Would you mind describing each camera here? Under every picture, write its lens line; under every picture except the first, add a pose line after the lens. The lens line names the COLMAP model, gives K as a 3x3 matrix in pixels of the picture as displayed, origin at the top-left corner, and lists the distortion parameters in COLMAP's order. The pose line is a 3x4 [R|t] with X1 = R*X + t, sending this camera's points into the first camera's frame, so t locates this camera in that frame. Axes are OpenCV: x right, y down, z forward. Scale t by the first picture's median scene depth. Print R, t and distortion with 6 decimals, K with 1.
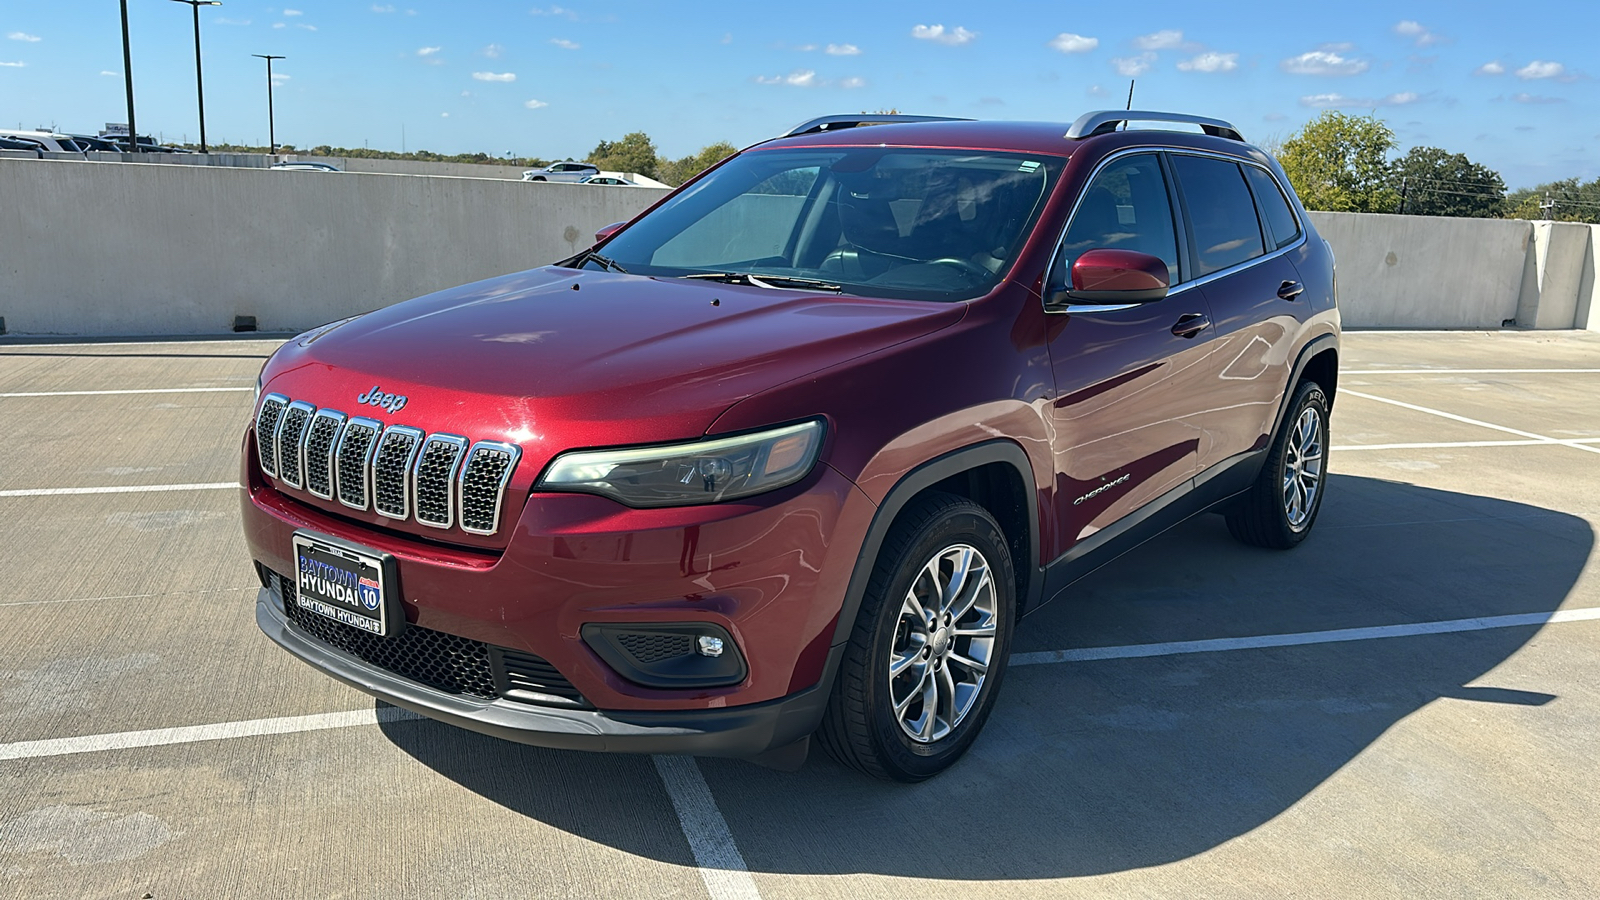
lens RADIAL K [[1243.2, 0, 808.9], [0, 1243.2, 436.4], [0, 0, 1]] dist [0.057850, -0.034468]
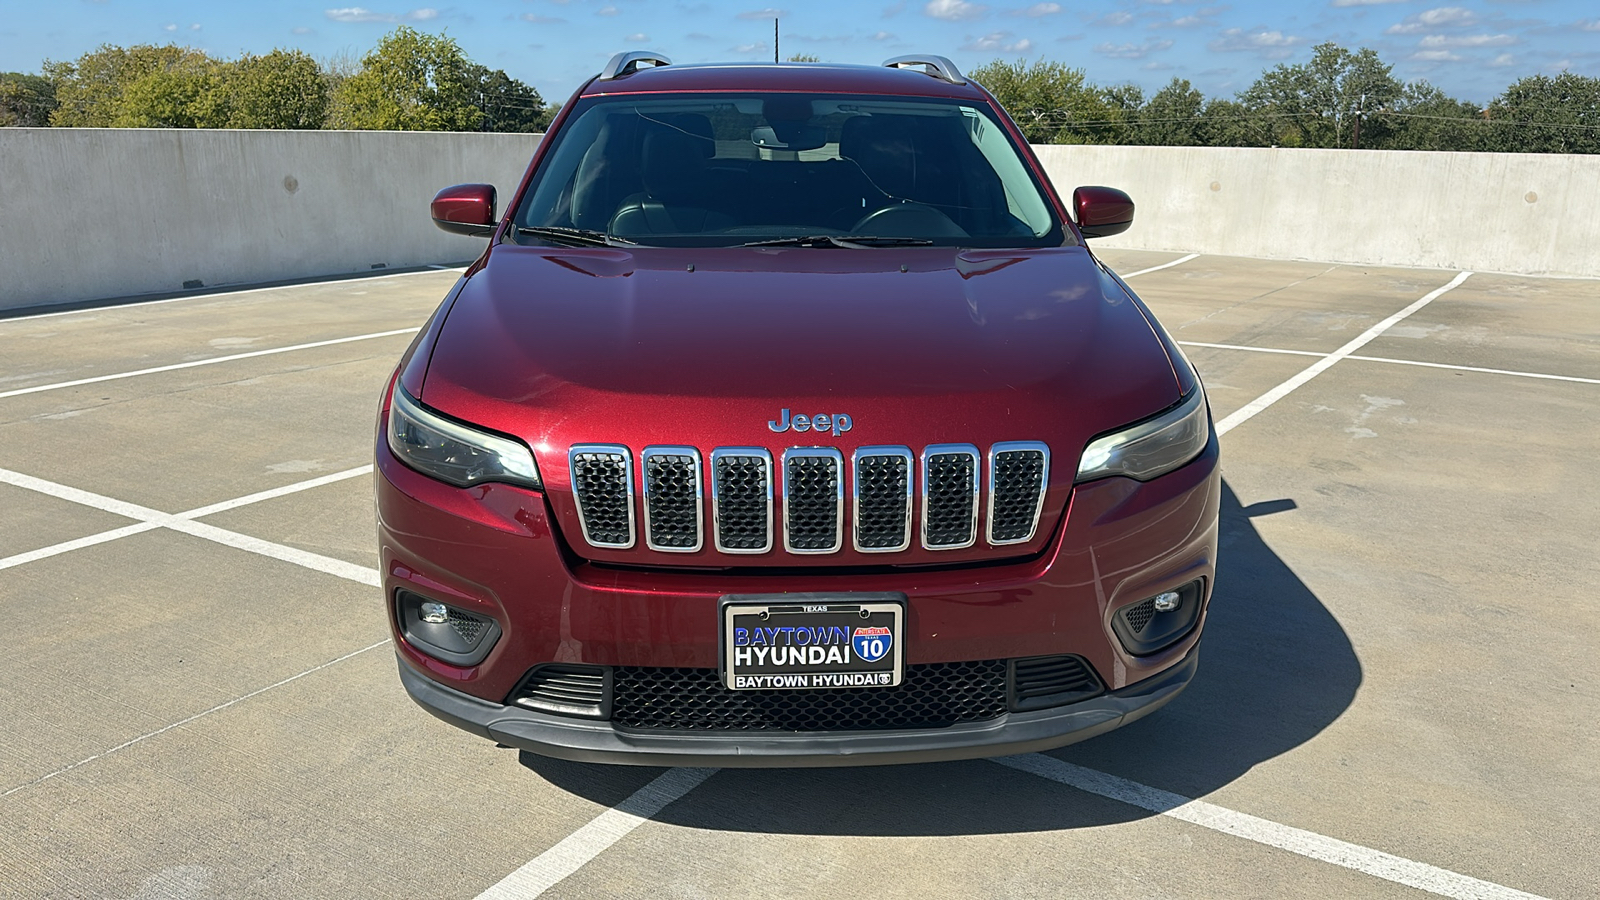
lens RADIAL K [[1243.2, 0, 812.4], [0, 1243.2, 464.2], [0, 0, 1]] dist [0.057850, -0.034468]
pose [[0.781228, -0.189341, 0.594839, -0.824515], [0.139976, 0.981760, 0.128664, -0.106163], [-0.608350, -0.017253, 0.793481, 0.329968]]
